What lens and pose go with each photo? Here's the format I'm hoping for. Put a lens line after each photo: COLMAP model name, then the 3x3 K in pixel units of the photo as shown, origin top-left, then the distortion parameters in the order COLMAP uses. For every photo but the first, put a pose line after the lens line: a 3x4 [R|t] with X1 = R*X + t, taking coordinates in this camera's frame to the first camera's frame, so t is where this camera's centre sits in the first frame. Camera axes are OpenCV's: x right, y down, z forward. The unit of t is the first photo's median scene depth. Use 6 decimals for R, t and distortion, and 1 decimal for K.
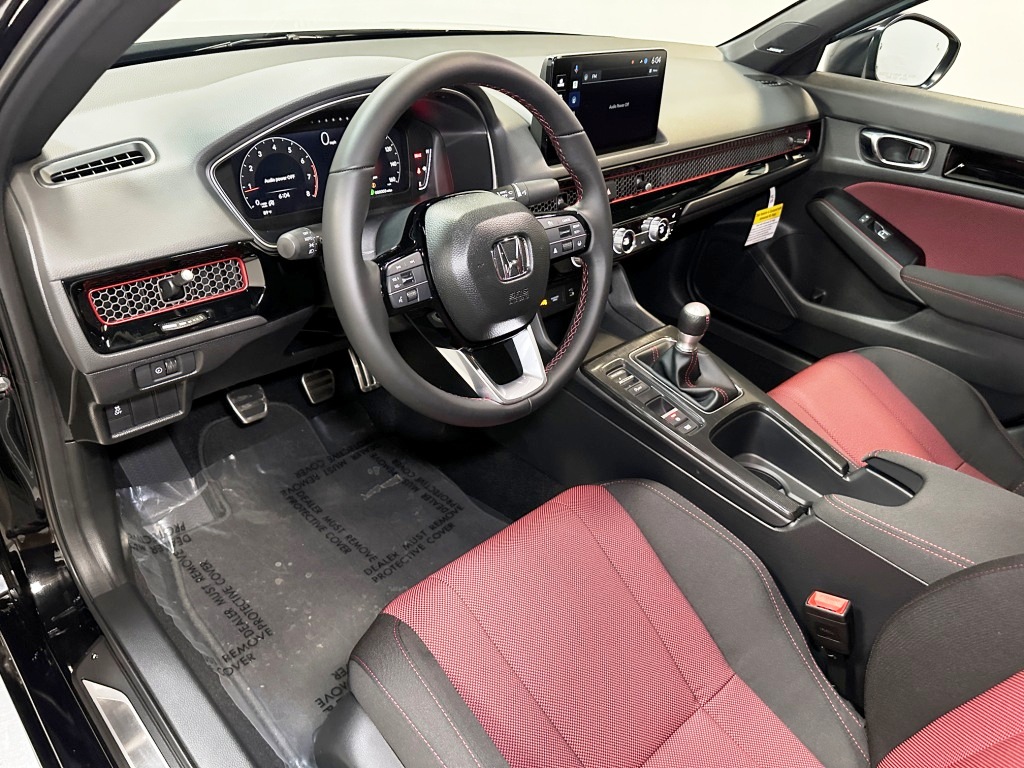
lens RADIAL K [[711.4, 0, 511.0], [0, 711.4, 402.0], [0, 0, 1]] dist [0.063594, -0.160967]
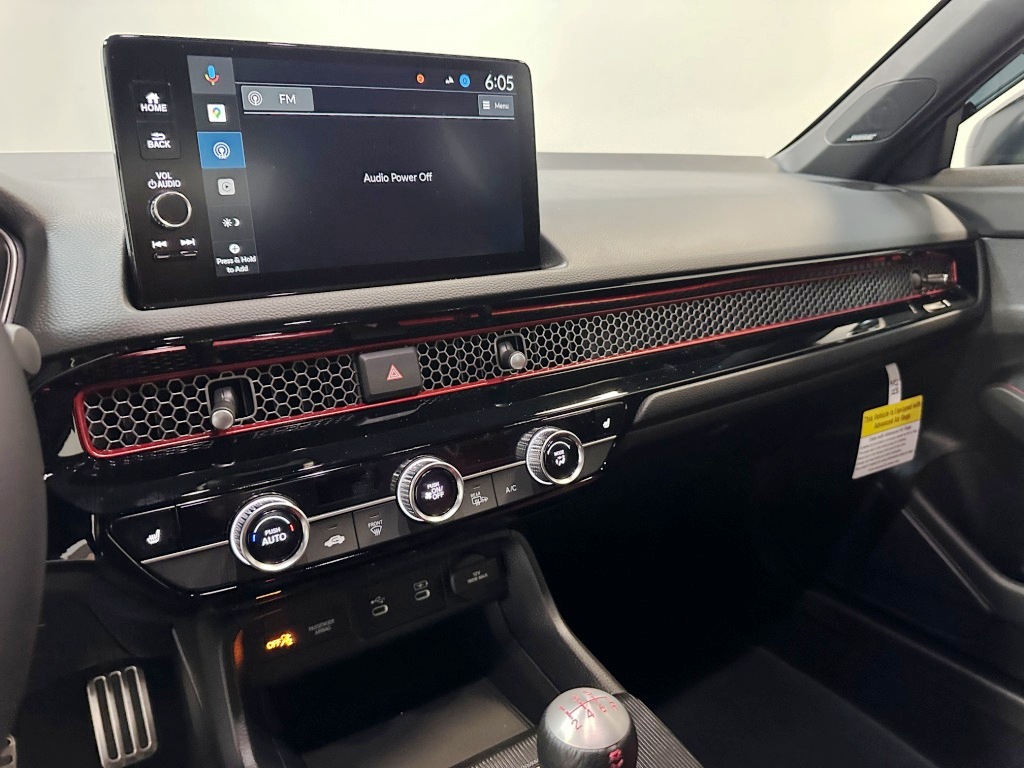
lens RADIAL K [[711.9, 0, 512.0], [0, 711.9, 384.0], [0, 0, 1]] dist [0.064146, -0.108835]
pose [[0.973881, -0.057372, -0.219693, 0.214016], [-0.018099, 0.944859, -0.326977, -0.114567], [0.226338, 0.322413, 0.919141, 0.471829]]
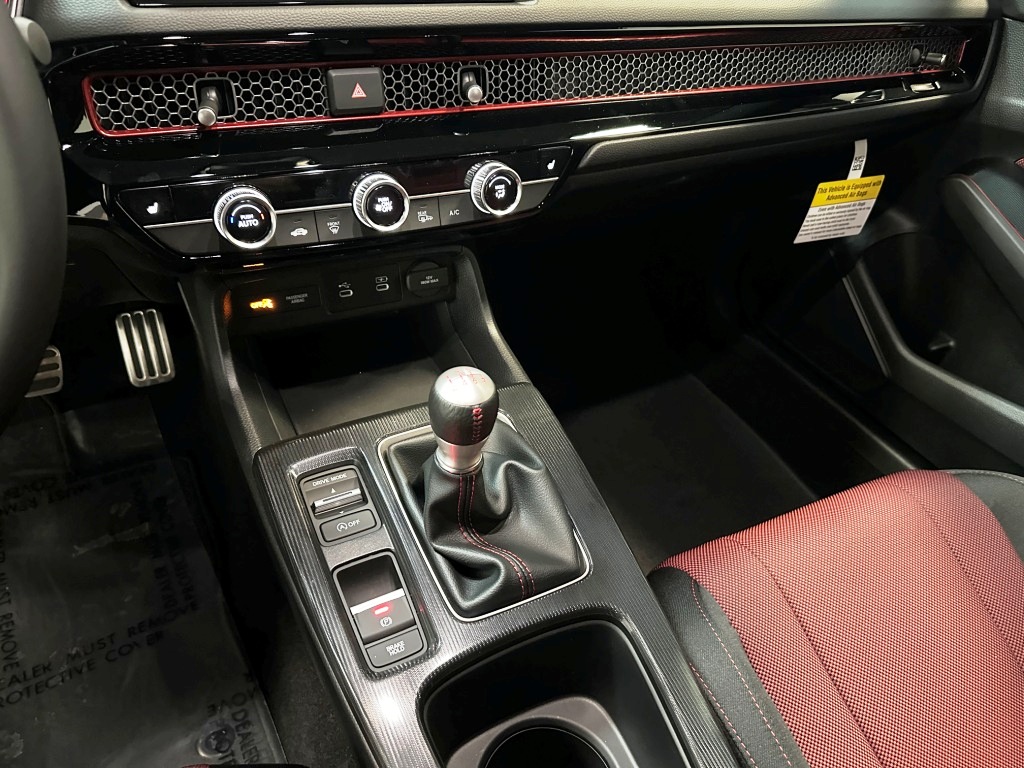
lens RADIAL K [[711.9, 0, 512.0], [0, 711.9, 384.0], [0, 0, 1]] dist [0.064146, -0.108835]
pose [[0.958462, 0.176746, -0.223857, 0.269220], [-0.166554, 0.983968, 0.063776, -0.113836], [0.231540, -0.023843, 0.972533, 0.418953]]
